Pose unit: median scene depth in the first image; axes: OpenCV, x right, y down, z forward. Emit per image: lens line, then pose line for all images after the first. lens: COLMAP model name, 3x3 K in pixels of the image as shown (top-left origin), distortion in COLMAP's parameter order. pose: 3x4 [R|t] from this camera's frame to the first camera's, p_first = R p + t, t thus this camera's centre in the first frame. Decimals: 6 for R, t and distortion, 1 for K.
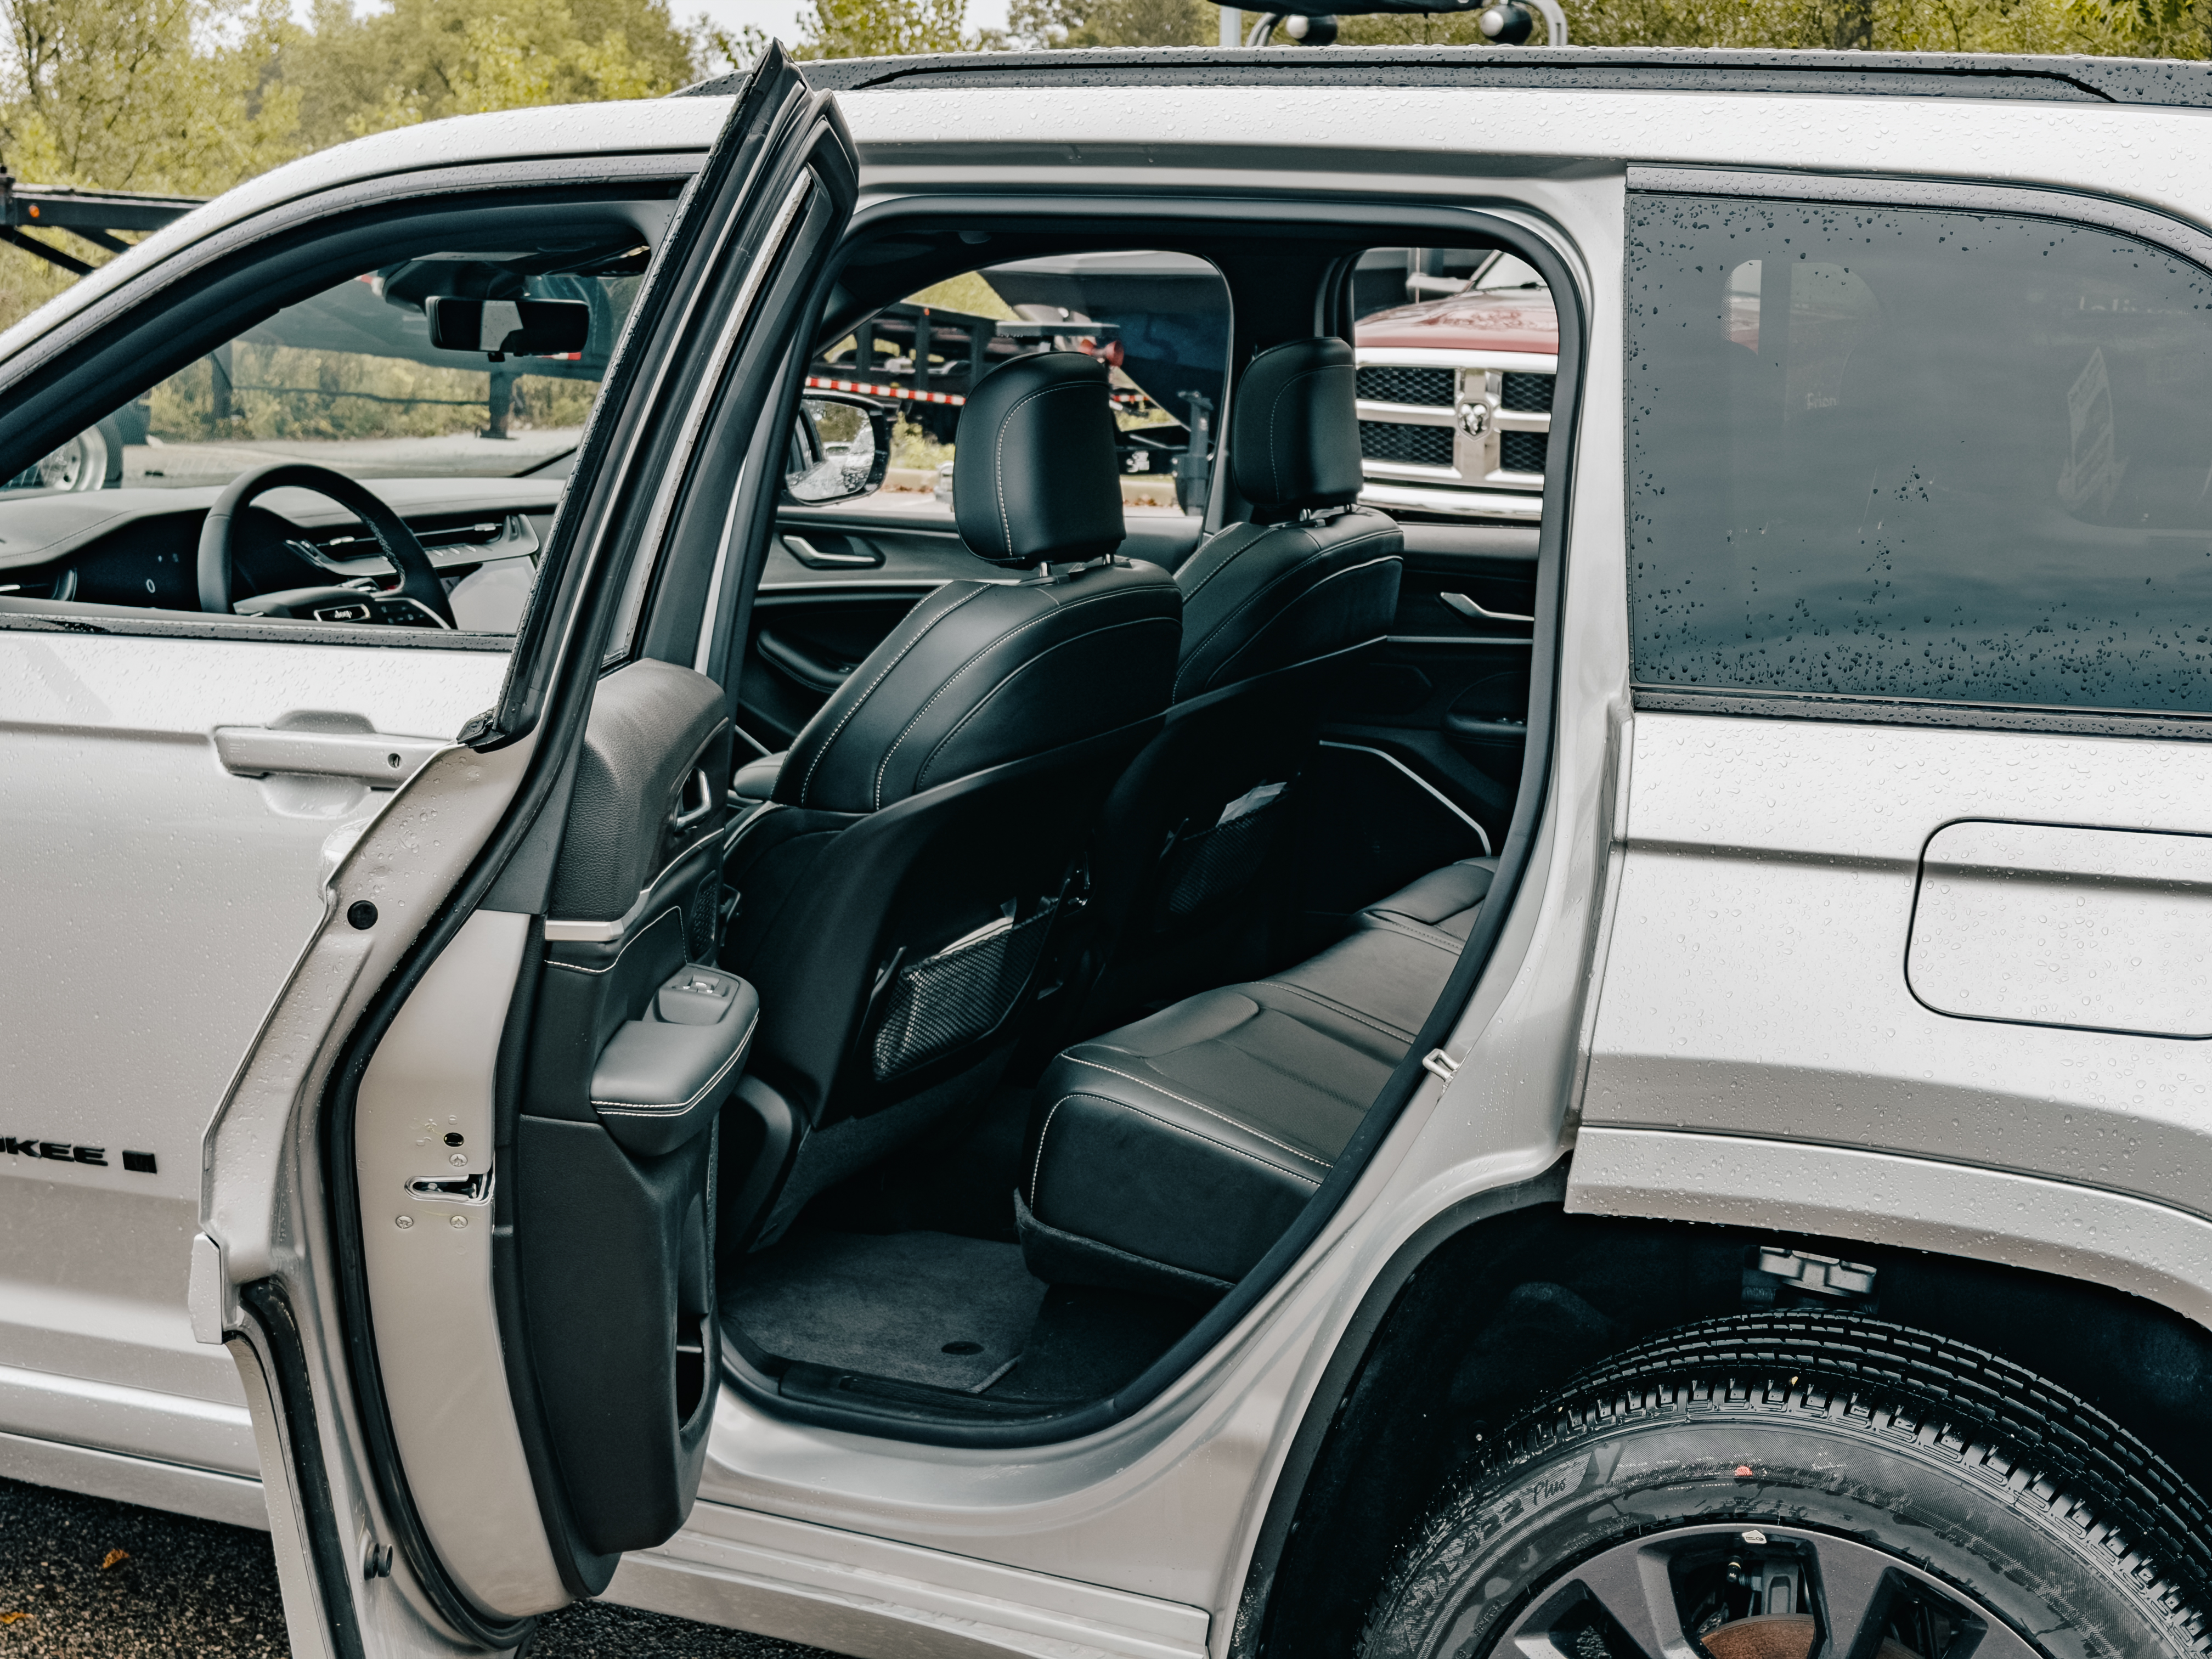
lens RADIAL K [[3081.2, 0, 1106.0], [0, 3081.2, 829.5], [0, 0, 1]] dist [0.087635, 0.047381]
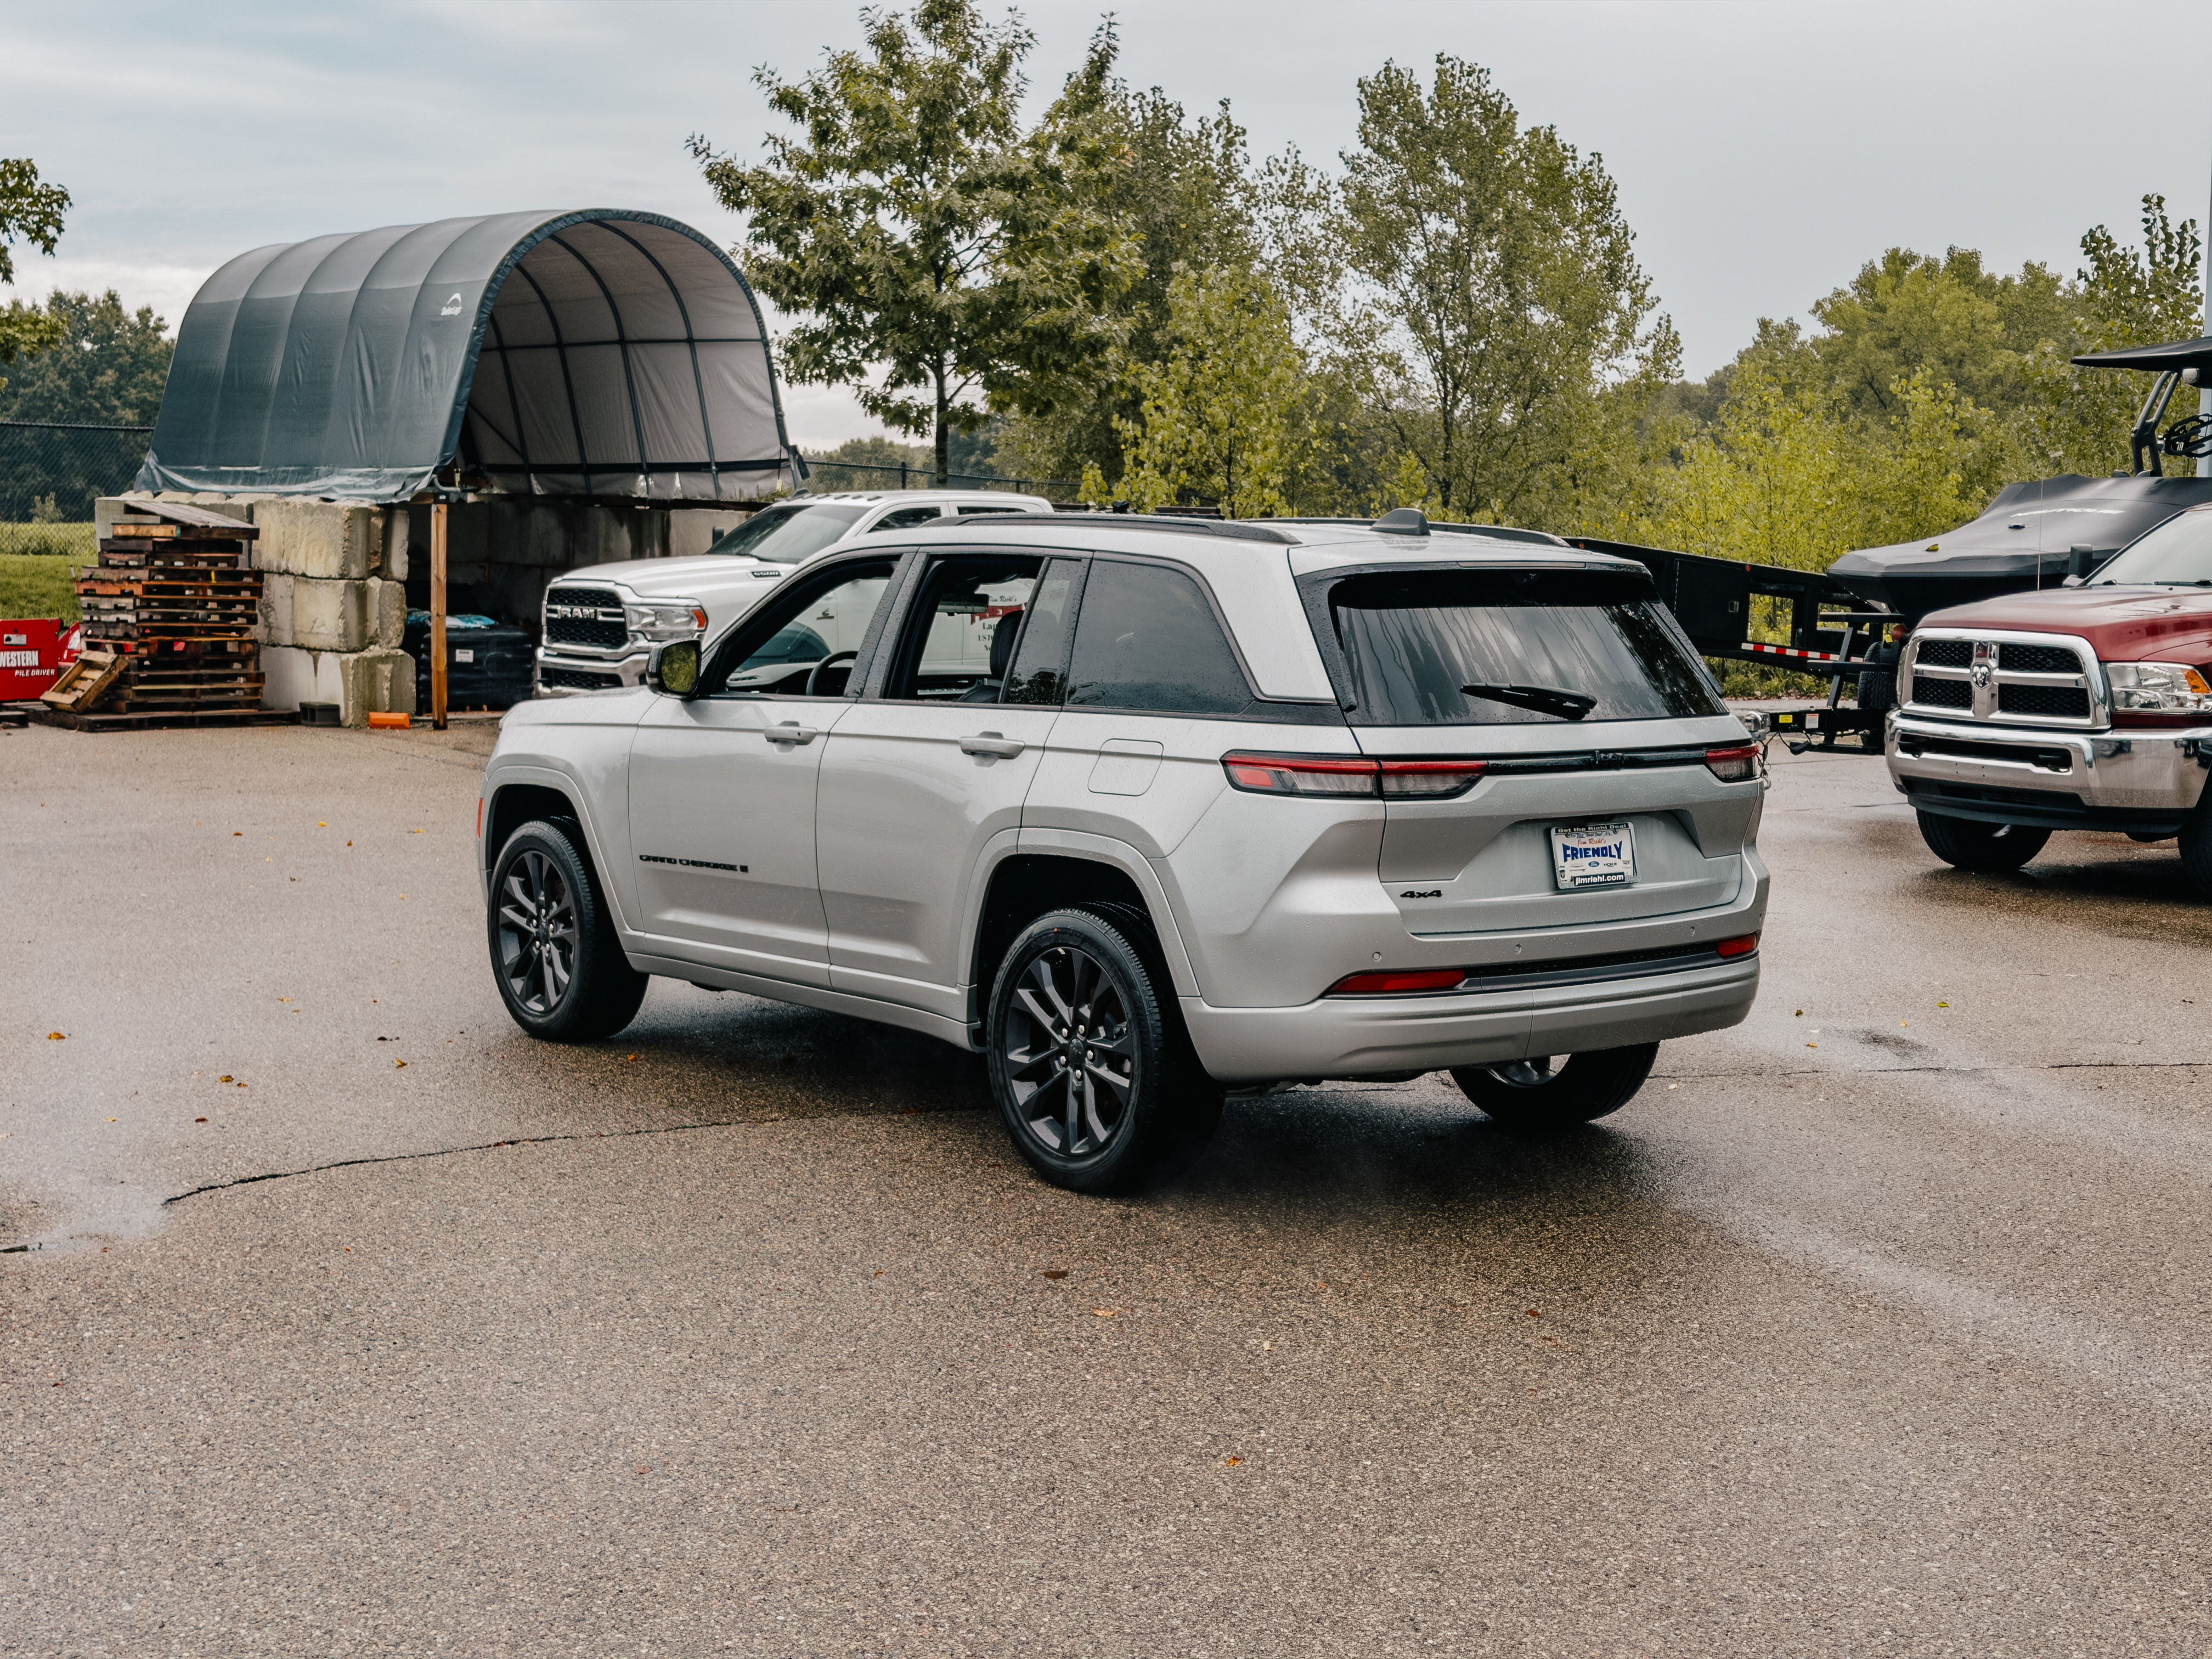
lens RADIAL K [[3055.8, 0, 1106.0], [0, 3055.8, 829.5], [0, 0, 1]] dist [-0.247398, 2.618329]
pose [[0.894829, 0.036331, -0.444928, 0.387909], [-0.077873, 0.994105, -0.075442, 0.076855], [0.439565, 0.102156, 0.892383, -0.437750]]
